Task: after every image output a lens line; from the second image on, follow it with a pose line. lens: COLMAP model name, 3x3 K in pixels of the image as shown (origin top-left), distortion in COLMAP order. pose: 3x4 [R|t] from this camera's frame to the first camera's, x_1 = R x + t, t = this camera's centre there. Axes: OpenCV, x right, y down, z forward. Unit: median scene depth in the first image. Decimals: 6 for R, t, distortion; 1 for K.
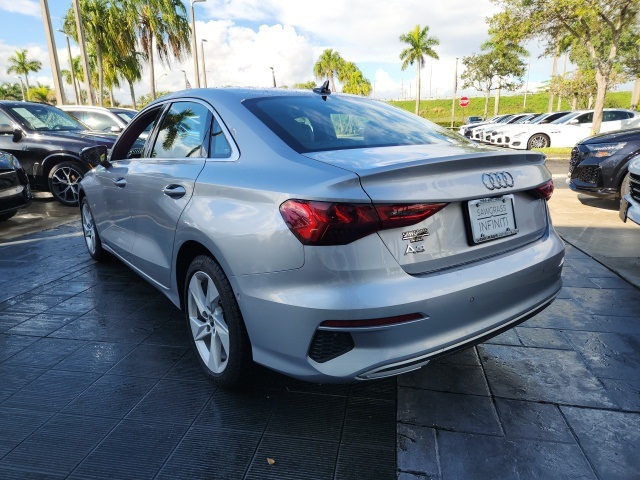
lens RADIAL K [[426.3, 0, 313.6], [0, 426.3, 241.9], [0, 0, 1]] dist [0.061057, -0.046655]
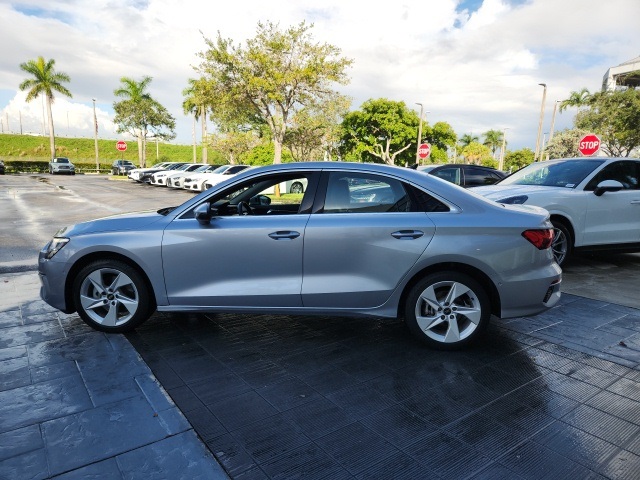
lens RADIAL K [[426.3, 0, 320.8], [0, 426.3, 249.7], [0, 0, 1]] dist [0.061057, -0.046655]
pose [[0.673470, -0.094920, 0.733095, -0.150309], [0.151252, 0.988434, -0.010969, -0.008745], [-0.723575, 0.118269, 0.680038, 0.018672]]
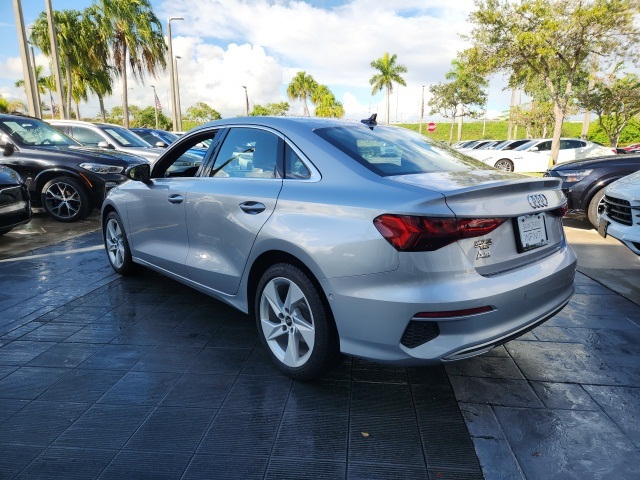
lens RADIAL K [[426.3, 0, 328.5], [0, 426.3, 245.7], [0, 0, 1]] dist [0.061057, -0.046655]
pose [[0.994232, 0.001088, 0.107246, -0.022199], [0.002631, 0.999400, -0.034526, 0.002084], [-0.107219, 0.034609, 0.993633, -0.012439]]
